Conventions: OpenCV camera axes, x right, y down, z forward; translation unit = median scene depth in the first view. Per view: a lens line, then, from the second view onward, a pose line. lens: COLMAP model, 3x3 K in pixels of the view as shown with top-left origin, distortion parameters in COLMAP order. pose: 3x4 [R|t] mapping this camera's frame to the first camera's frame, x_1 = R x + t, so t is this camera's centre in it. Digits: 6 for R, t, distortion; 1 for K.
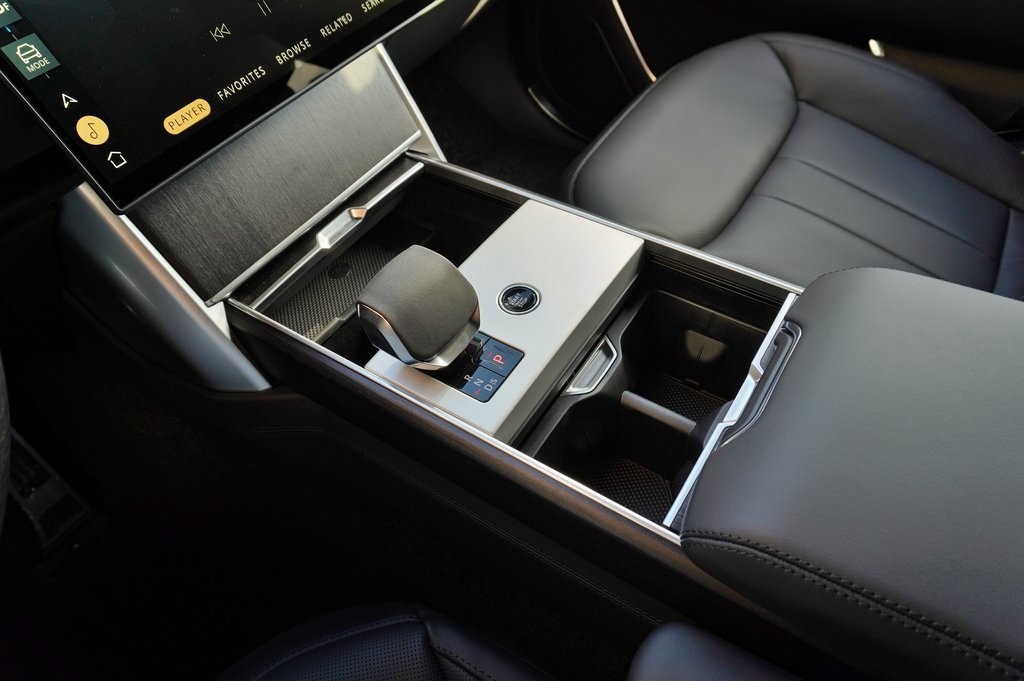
lens RADIAL K [[689.7, 0, 512.0], [0, 689.7, 340.5], [0, 0, 1]] dist [-0.050414, 0.047136]
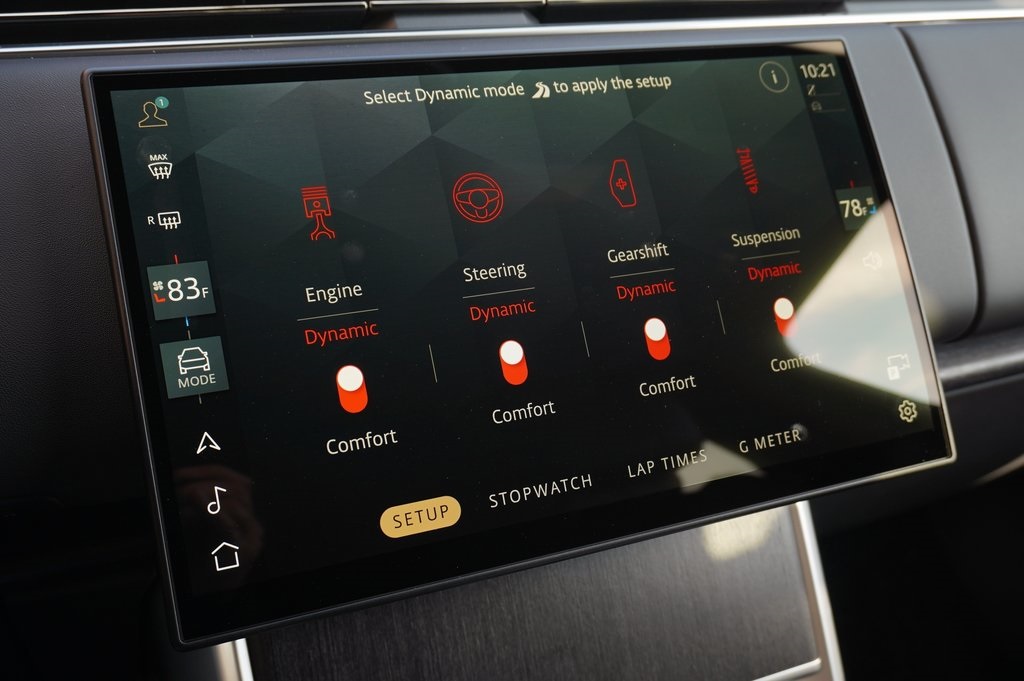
lens RADIAL K [[1031.4, 0, 512.0], [0, 1031.4, 340.5], [0, 0, 1]] dist [-0.002811, 0.009775]
pose [[0.833138, 0.262812, -0.486632, -0.016579], [-0.453690, 0.827973, -0.329583, -0.179043], [0.316300, 0.495369, 0.809052, 0.226268]]
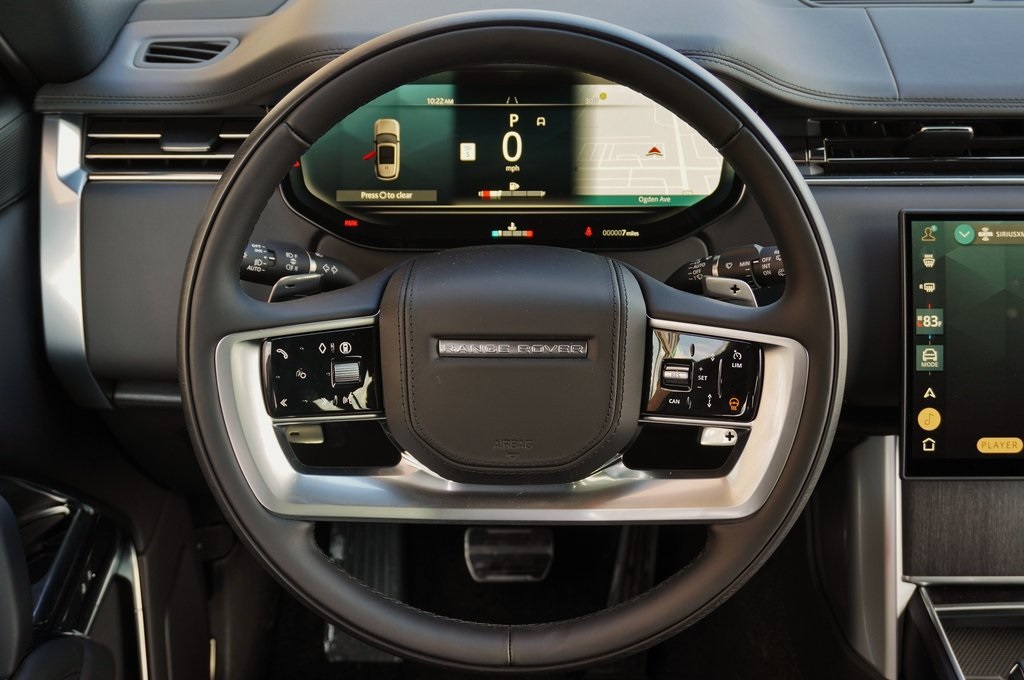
lens RADIAL K [[1239.0, 0, 516.0], [0, 1239.0, 367.7], [0, 0, 1]] dist [-0.004906, -0.026632]
pose [[0.556856, 0.488214, -0.671980, 0.332270], [-0.655647, 0.755049, 0.005245, 0.080779], [0.509939, 0.437661, 0.740550, -0.828080]]
